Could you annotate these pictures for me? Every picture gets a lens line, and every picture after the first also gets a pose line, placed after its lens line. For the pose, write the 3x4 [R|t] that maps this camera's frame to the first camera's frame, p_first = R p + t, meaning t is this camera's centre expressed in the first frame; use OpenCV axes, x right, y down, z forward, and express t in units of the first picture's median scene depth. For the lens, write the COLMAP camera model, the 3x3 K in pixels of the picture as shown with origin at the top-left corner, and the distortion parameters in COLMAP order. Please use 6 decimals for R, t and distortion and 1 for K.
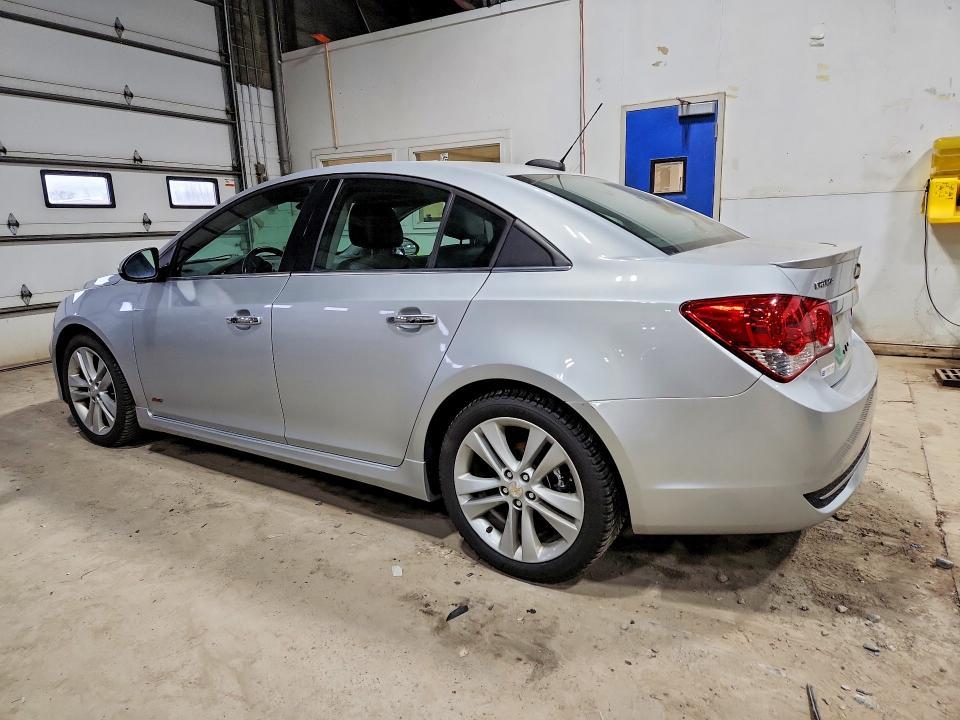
lens RADIAL K [[626.8, 0, 480.6], [0, 626.8, 356.1], [0, 0, 1]] dist [0.012110, -0.007053]
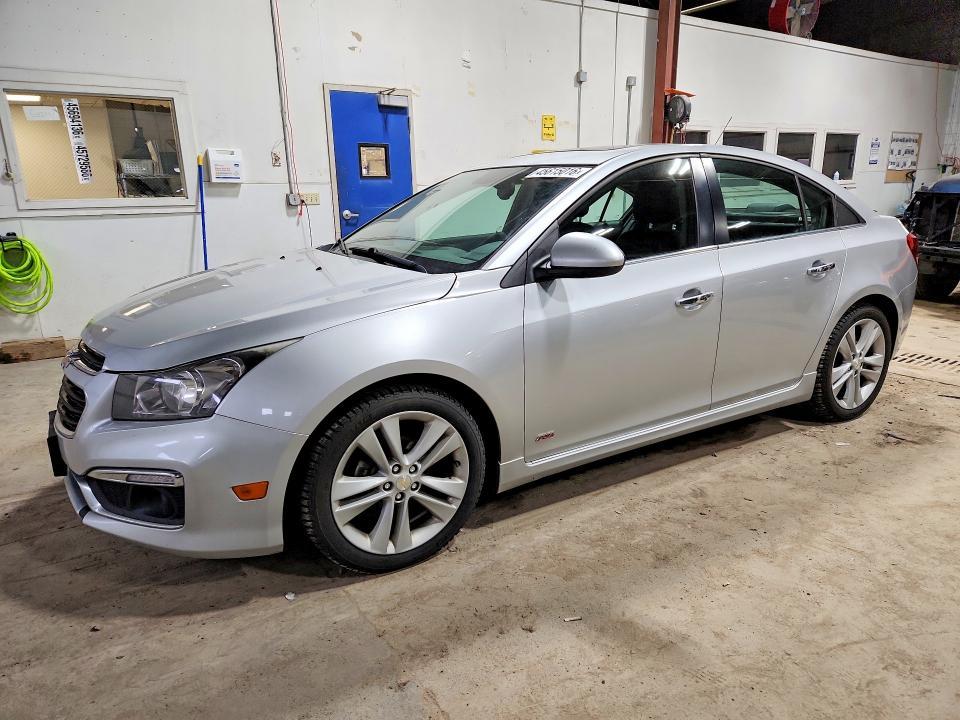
lens RADIAL K [[626.8, 0, 503.0], [0, 626.8, 359.2], [0, 0, 1]] dist [0.012110, -0.007053]
pose [[0.435156, -0.203912, 0.876960, -1.174108], [0.186678, 0.973284, 0.133678, -0.123274], [-0.880790, 0.105538, 0.461596, 0.705165]]
